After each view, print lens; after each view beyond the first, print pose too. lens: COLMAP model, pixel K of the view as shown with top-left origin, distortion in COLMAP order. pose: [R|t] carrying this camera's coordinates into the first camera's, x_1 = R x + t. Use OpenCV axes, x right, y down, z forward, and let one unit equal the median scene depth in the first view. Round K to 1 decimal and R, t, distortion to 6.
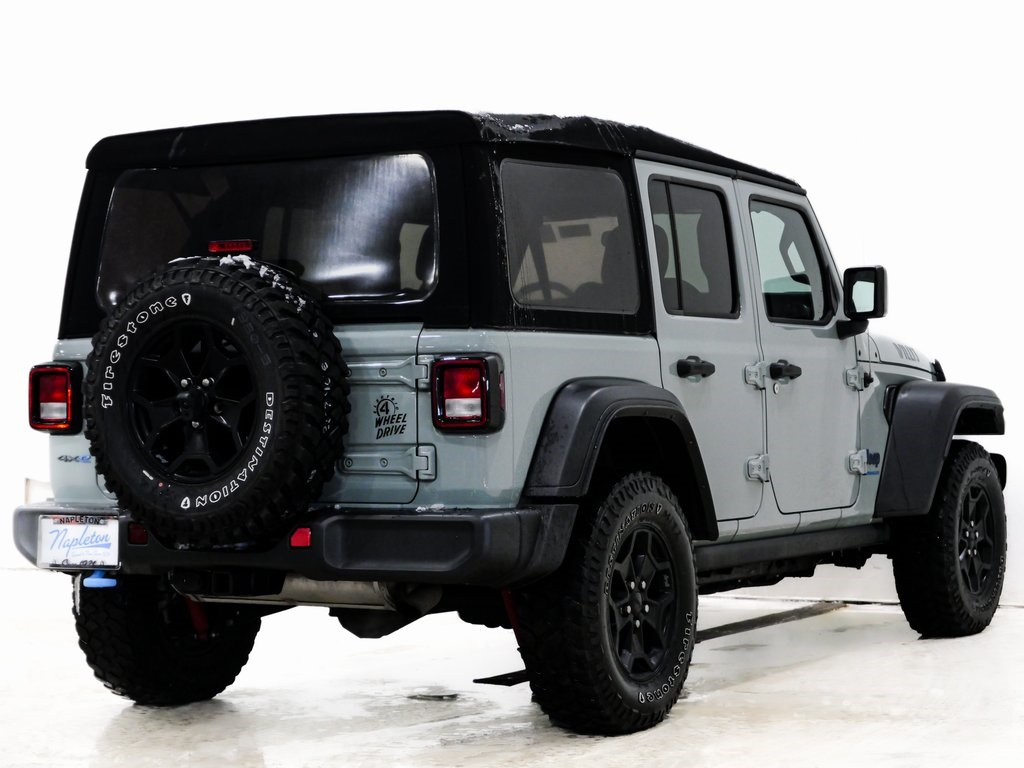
lens RADIAL K [[2530.2, 0, 511.2], [0, 2530.2, 385.1], [0, 0, 1]] dist [0.071528, 0.000000]
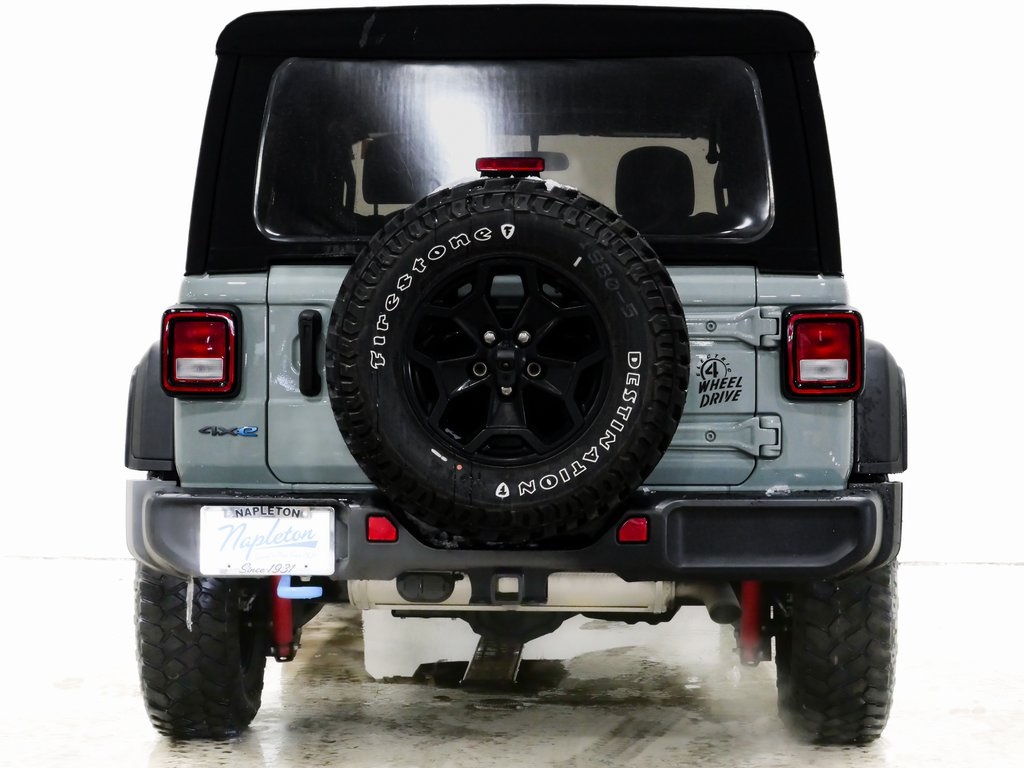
lens RADIAL K [[2603.1, 0, 512.7], [0, 2603.1, 386.3], [0, 0, 1]] dist [-0.026835, 0.000000]
pose [[0.885121, -0.002888, 0.465351, -0.499730], [-0.011931, 0.999511, 0.028898, -0.009186], [-0.465207, -0.031130, 0.884654, 0.282412]]
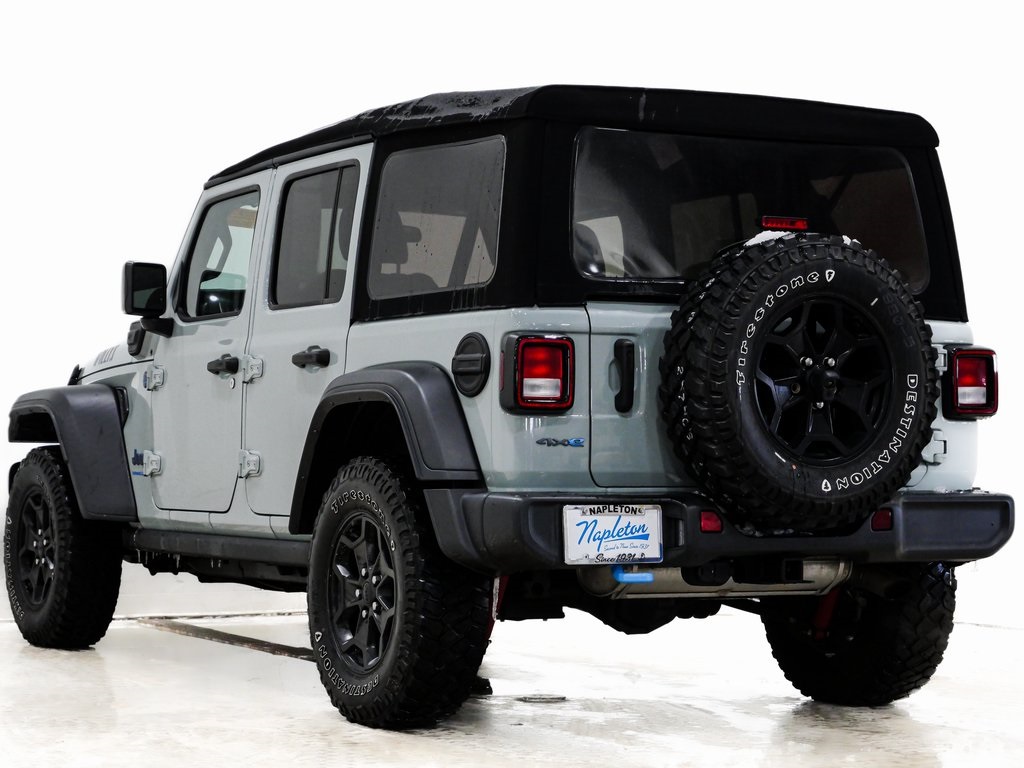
lens RADIAL K [[2603.1, 0, 510.4], [0, 2603.1, 382.4], [0, 0, 1]] dist [-0.026835, 0.000000]
pose [[0.532001, 0.033841, 0.846067, -1.029903], [-0.013449, 0.999413, -0.031517, 0.039835], [-0.846637, 0.005389, 0.532144, 0.570269]]
